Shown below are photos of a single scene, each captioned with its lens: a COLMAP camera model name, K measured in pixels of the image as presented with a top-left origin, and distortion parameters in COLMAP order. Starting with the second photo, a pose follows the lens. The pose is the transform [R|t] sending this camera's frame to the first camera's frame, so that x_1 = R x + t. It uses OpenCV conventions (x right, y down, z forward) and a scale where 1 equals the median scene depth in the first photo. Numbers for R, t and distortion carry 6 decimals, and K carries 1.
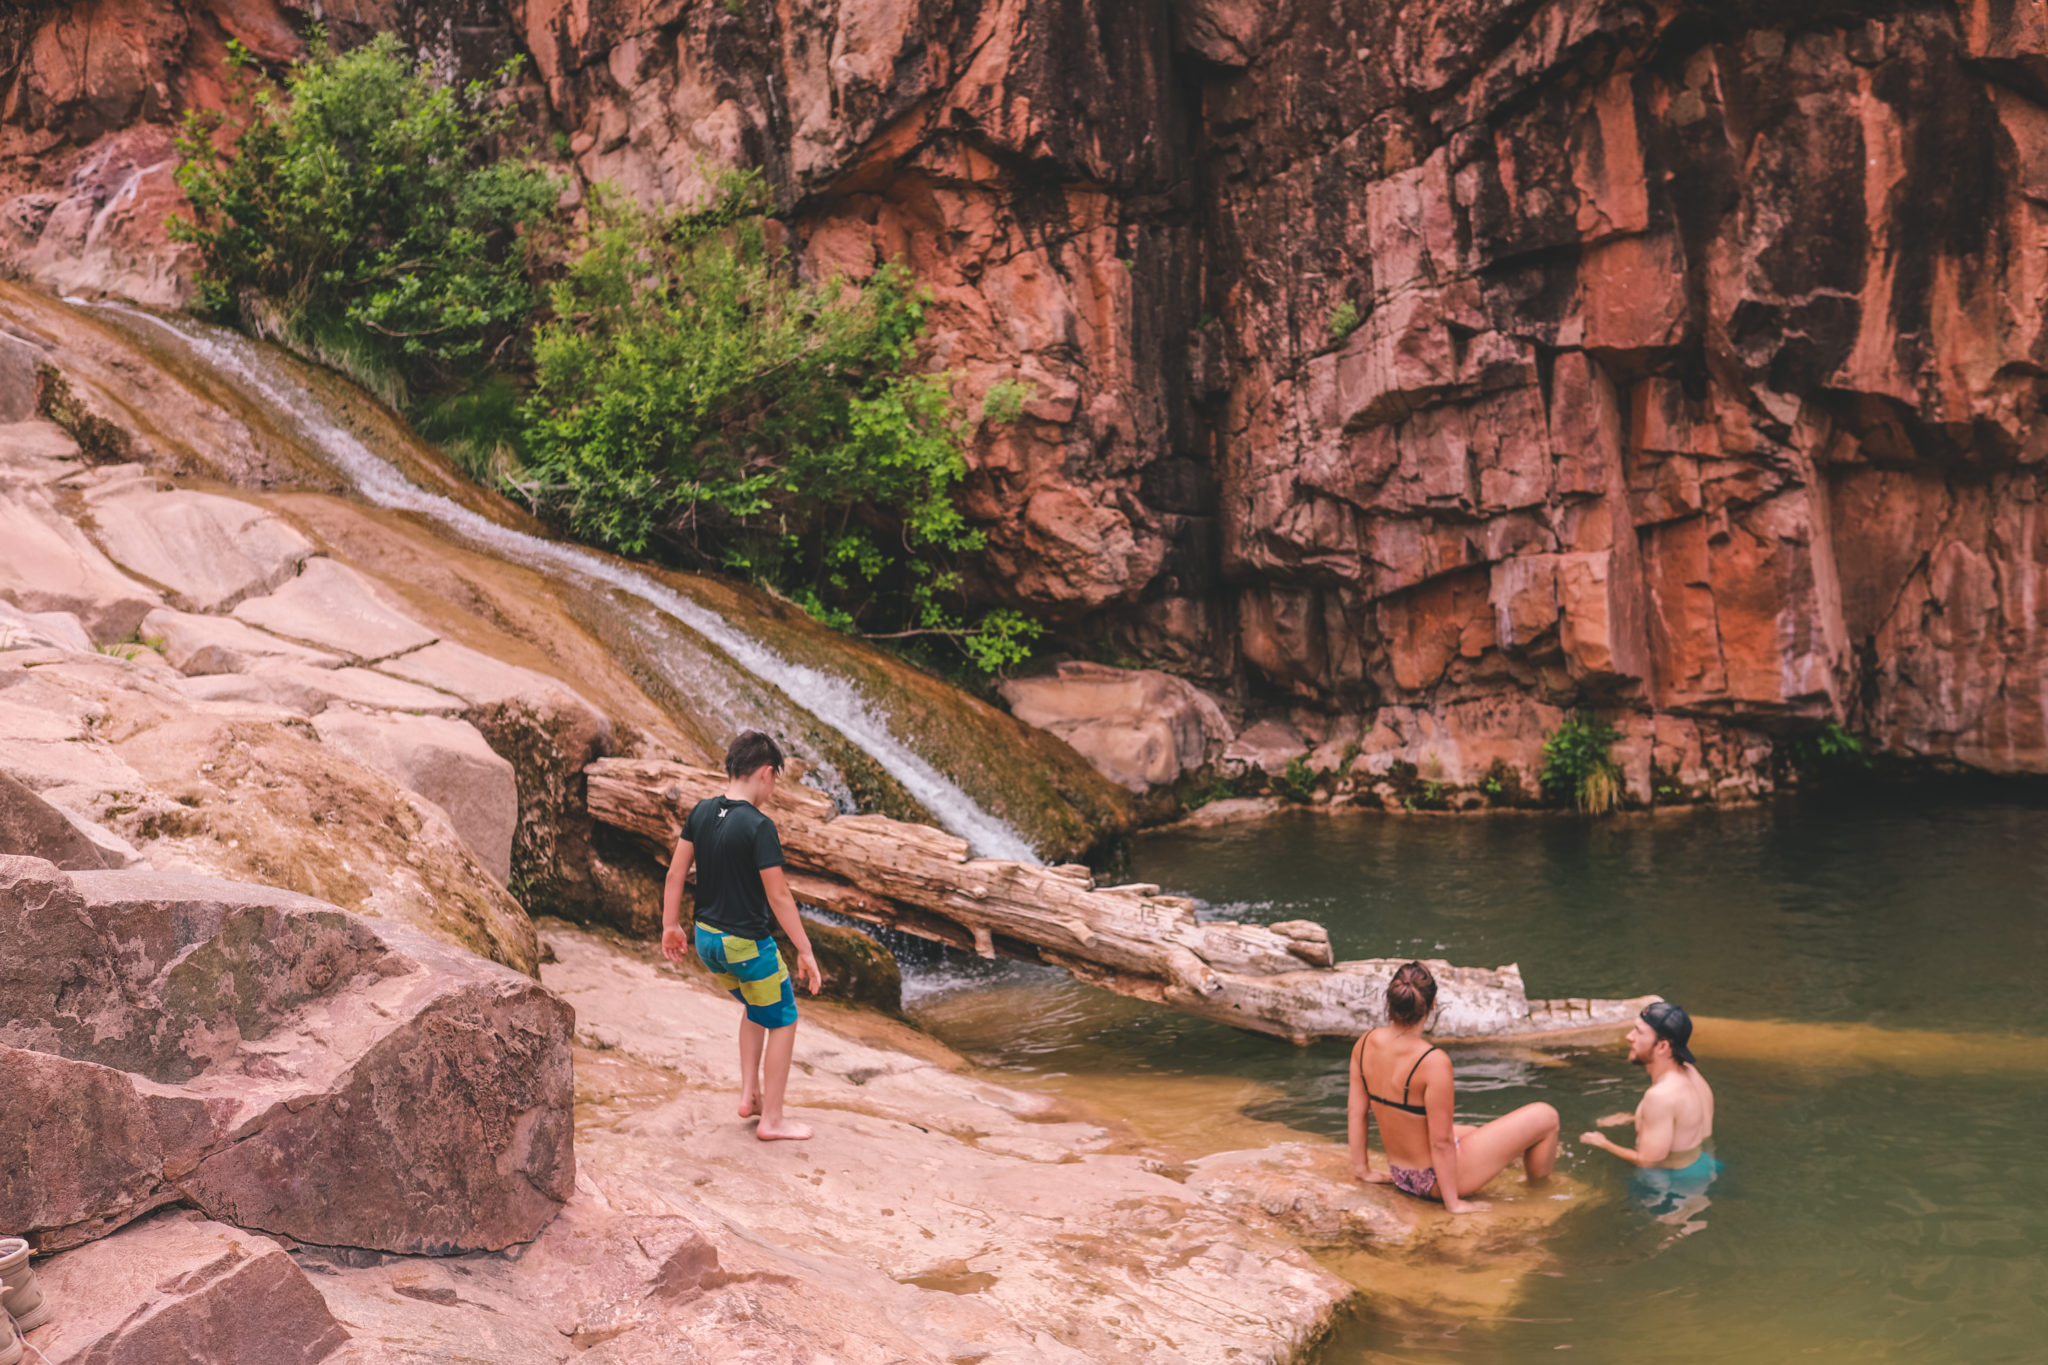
lens RADIAL K [[1952.6, 0, 1024.0], [0, 1952.6, 678.3], [0, 0, 1]] dist [-0.017857, 0.000000]
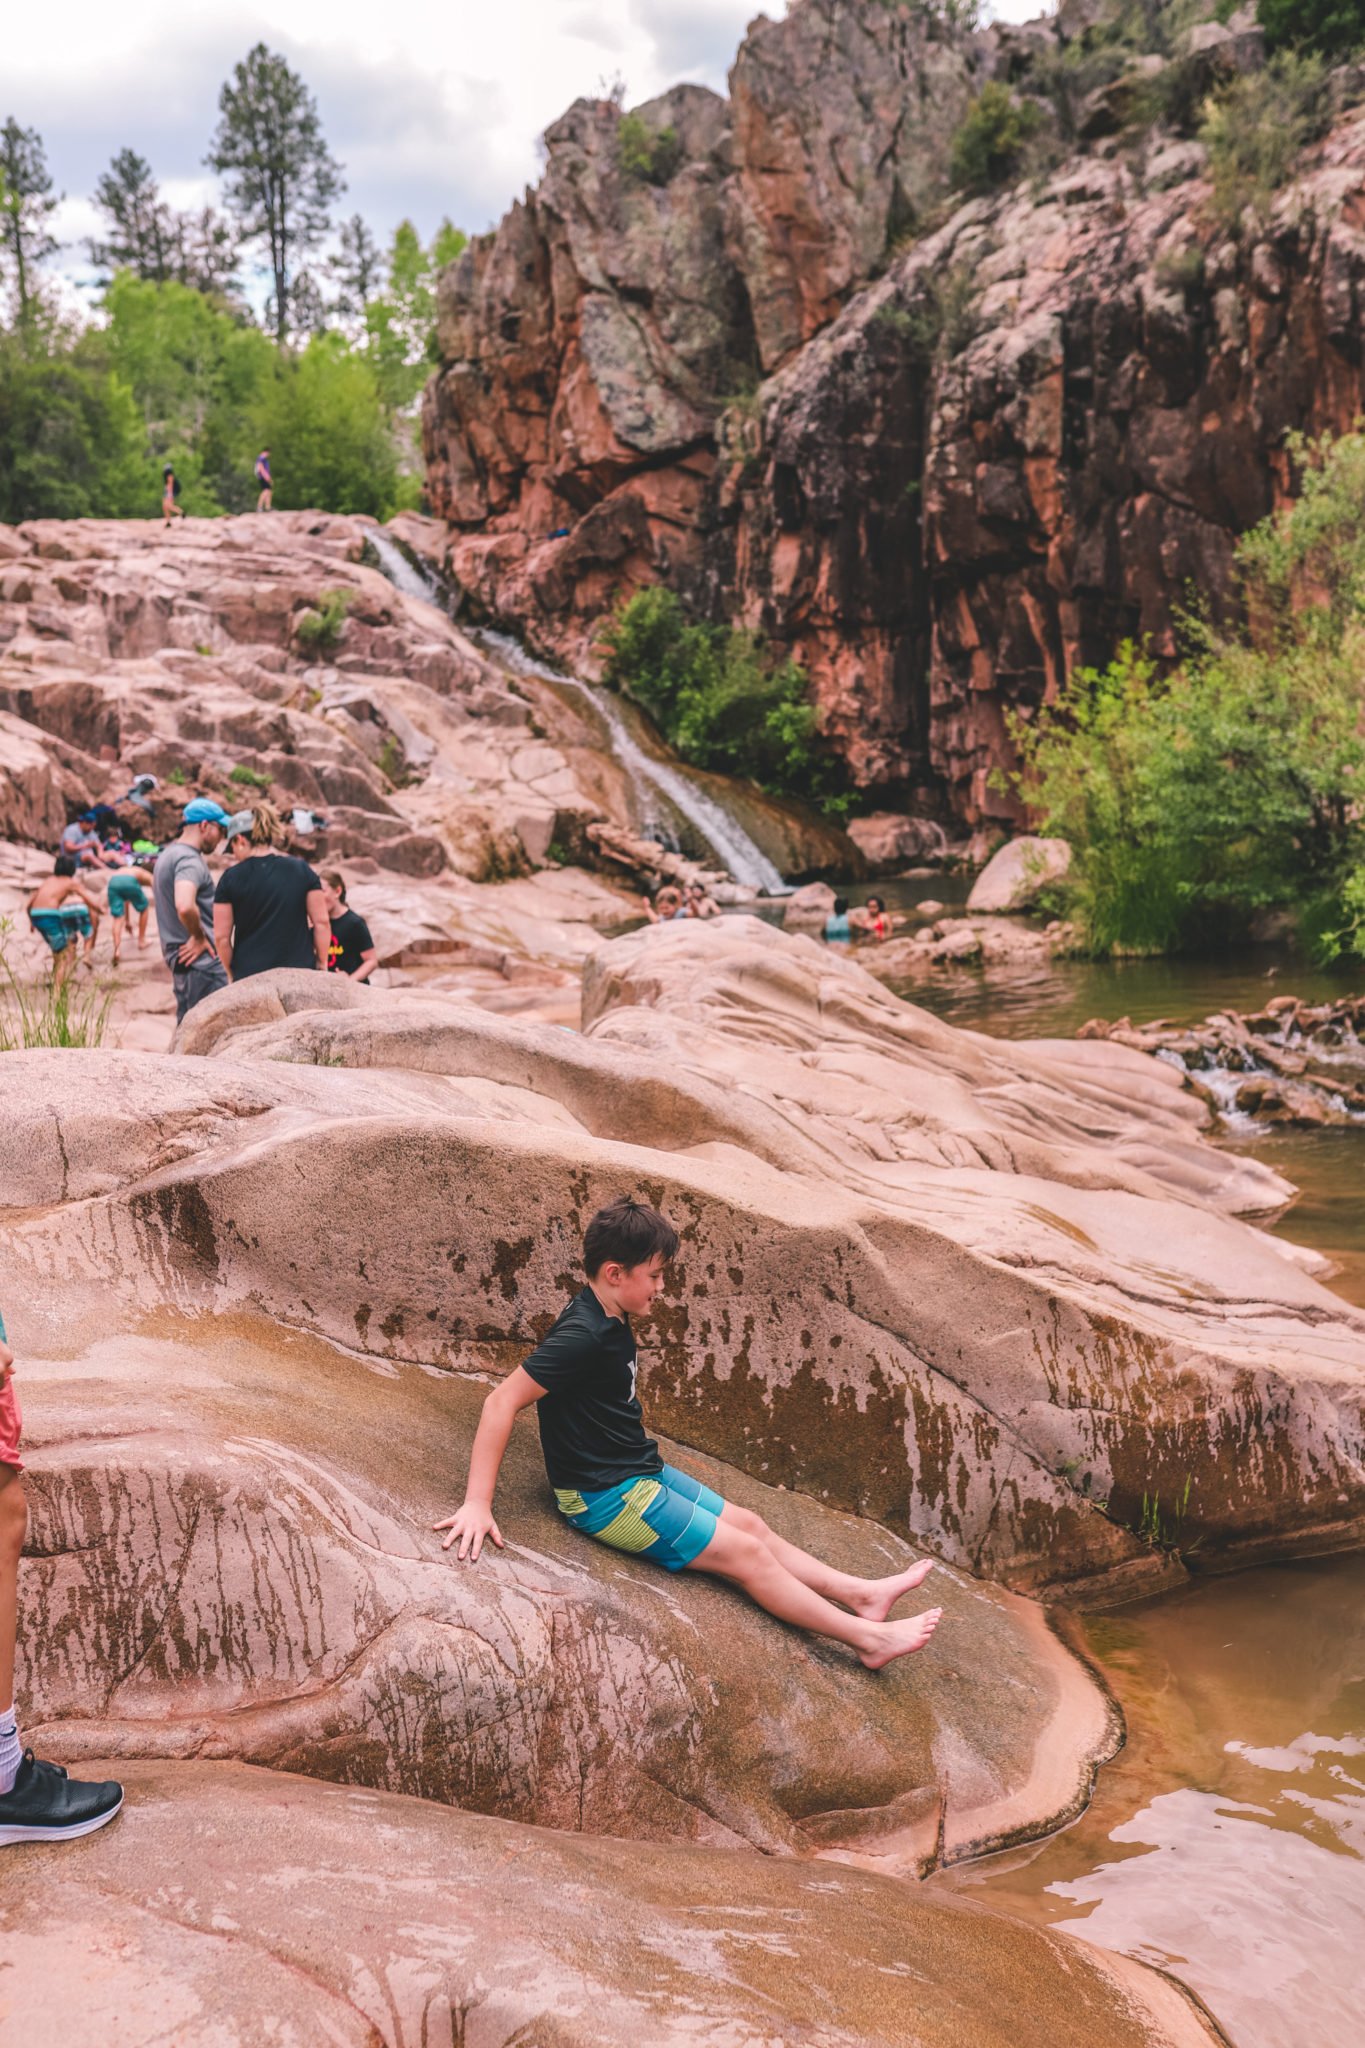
lens RADIAL K [[1952.6, 0, 682.8], [0, 1952.6, 1024.5], [0, 0, 1]] dist [-0.017857, 0.000000]
pose [[0.757887, 0.091474, -0.645941, 1.559893], [-0.046063, 0.995153, 0.086881, 0.060566], [0.650757, -0.036093, 0.758428, -1.133654]]
